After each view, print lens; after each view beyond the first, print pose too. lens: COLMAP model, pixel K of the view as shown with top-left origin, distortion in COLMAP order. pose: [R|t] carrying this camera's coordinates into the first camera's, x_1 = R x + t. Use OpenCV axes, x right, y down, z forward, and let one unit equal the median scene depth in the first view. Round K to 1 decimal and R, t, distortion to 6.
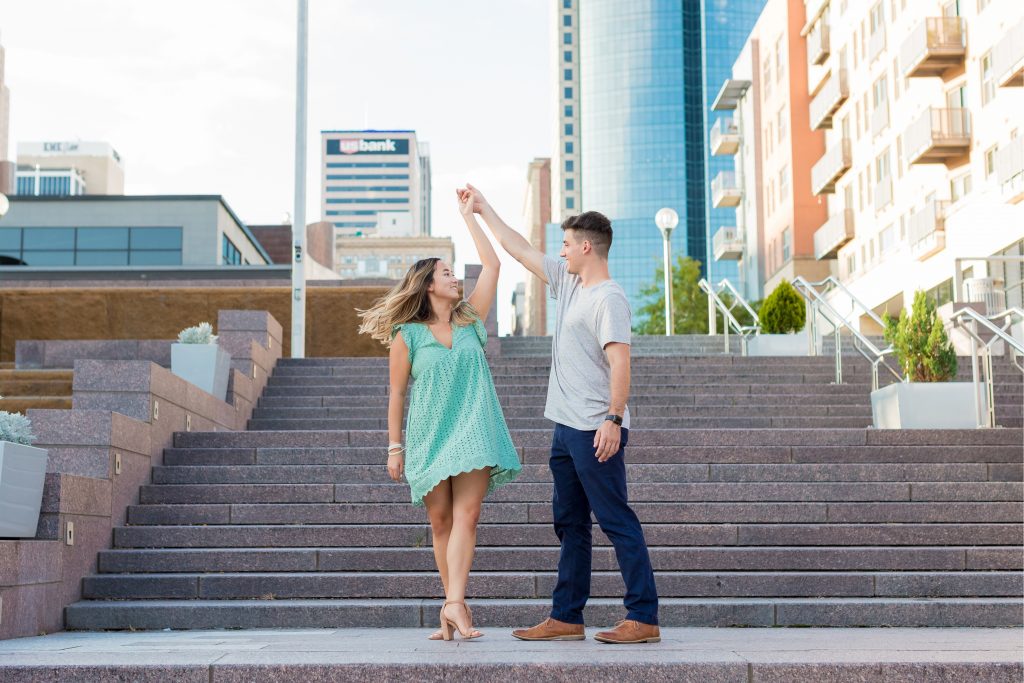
lens RADIAL K [[1605.3, 0, 512.0], [0, 1605.3, 341.5], [0, 0, 1]] dist [0.011178, 0.045747]
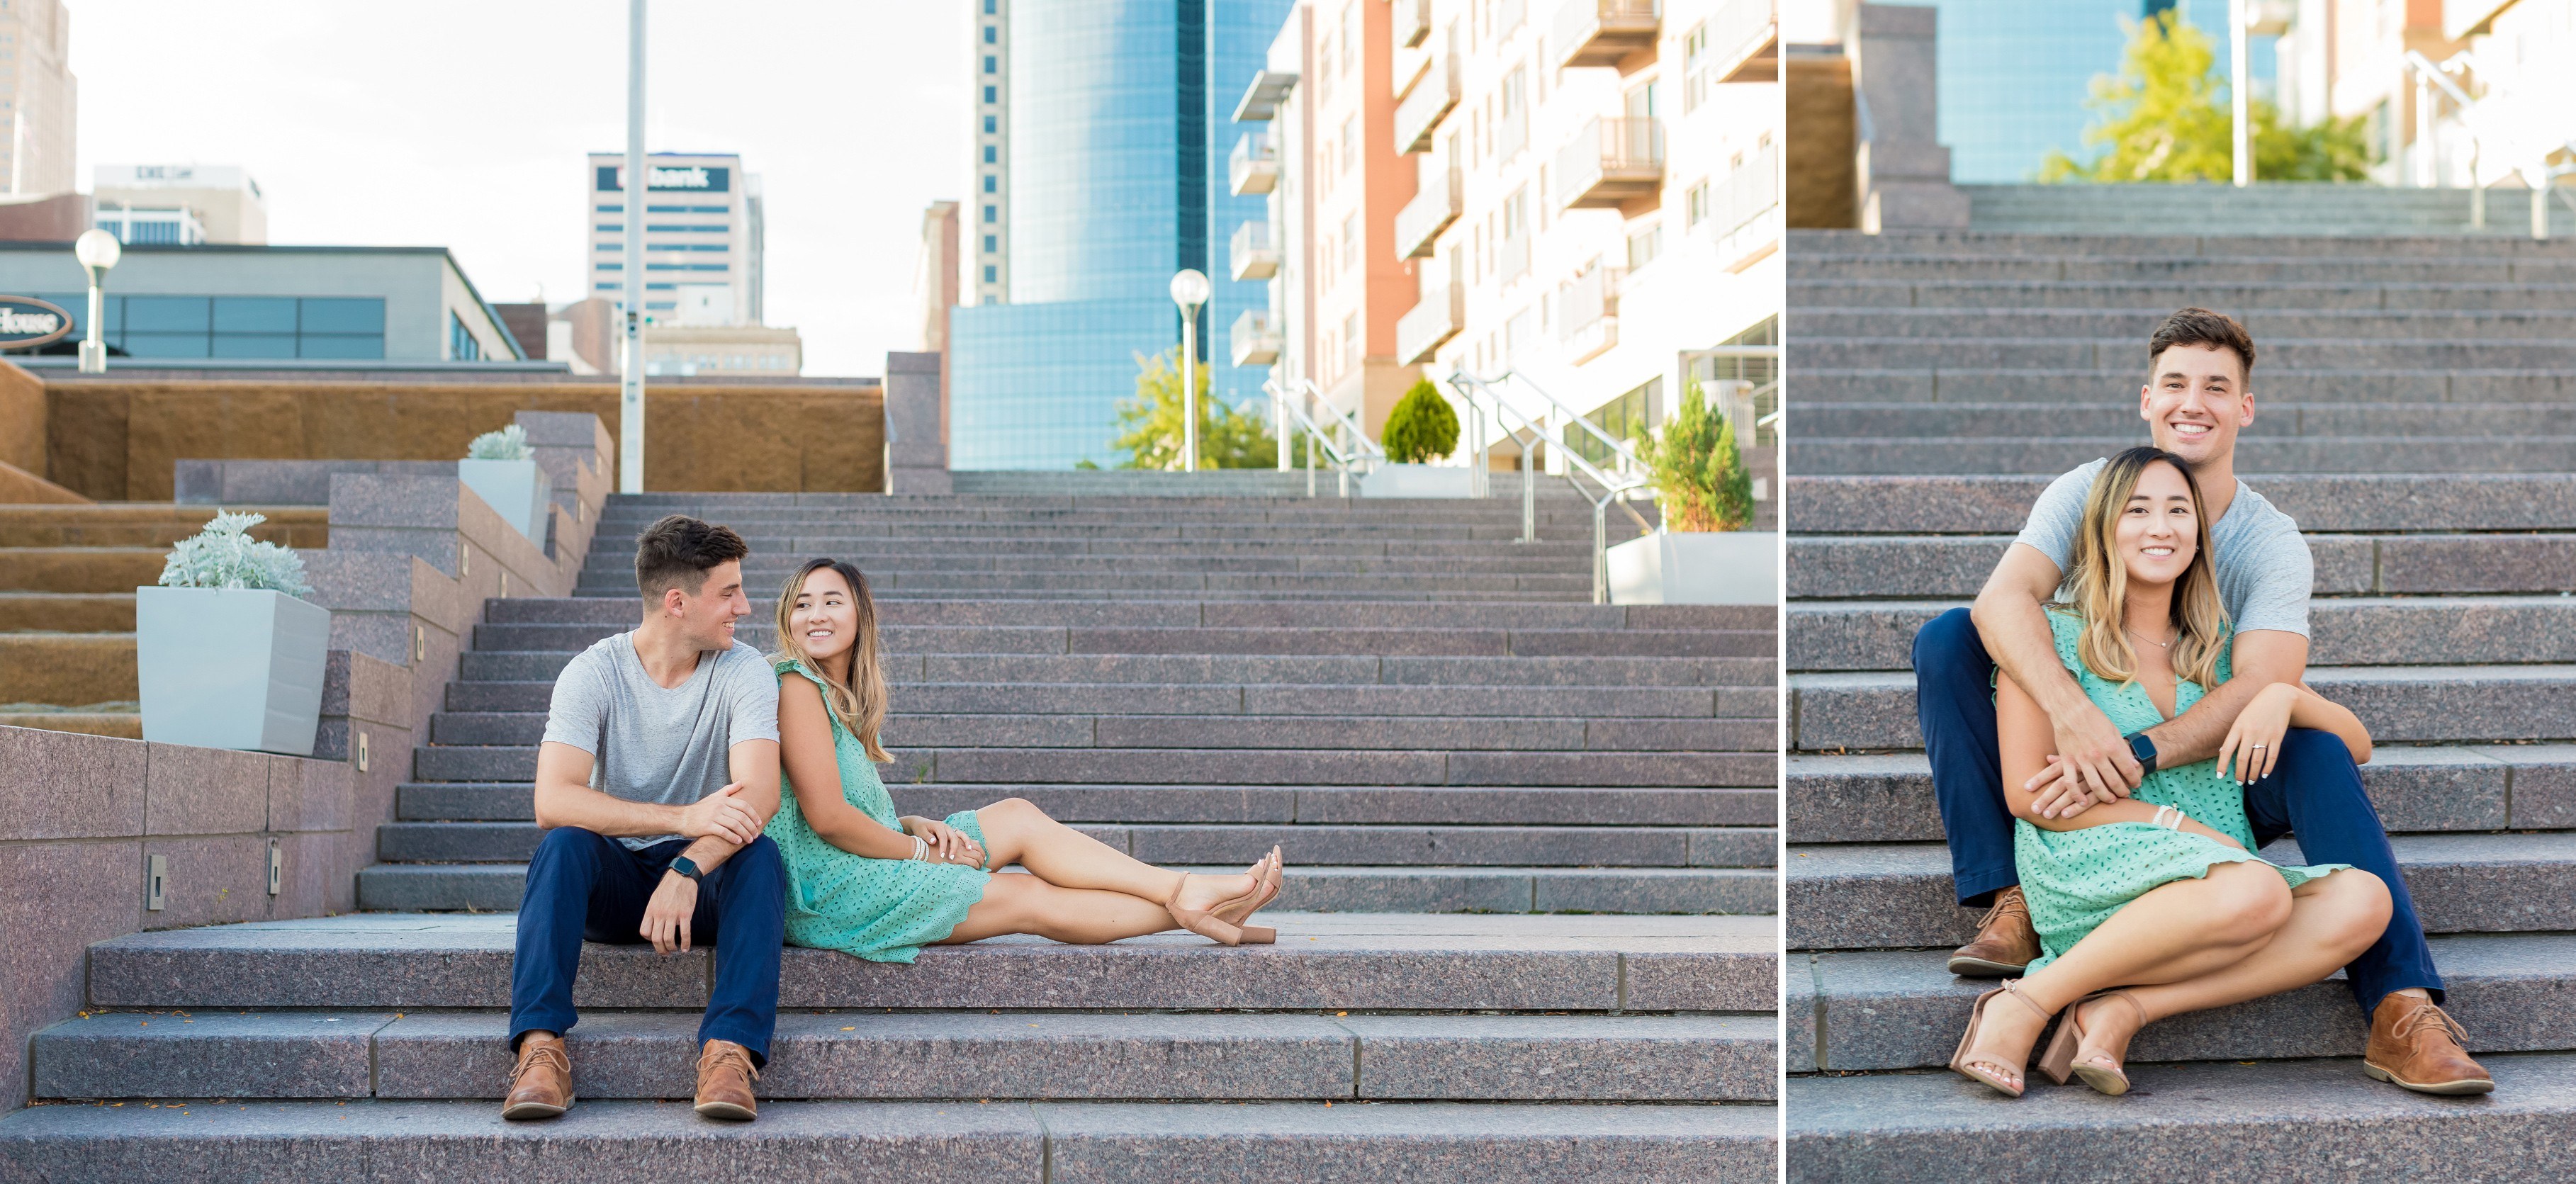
lens RADIAL K [[2754.3, 0, 1288.0], [0, 2754.3, 592.0], [0, 0, 1]] dist [0.018981, 0.015693]
pose [[0.999839, 0.008900, 0.015588, 0.108781], [-0.009960, 0.997548, 0.069280, -0.030581], [-0.014934, -0.069424, 0.997475, -0.062318]]
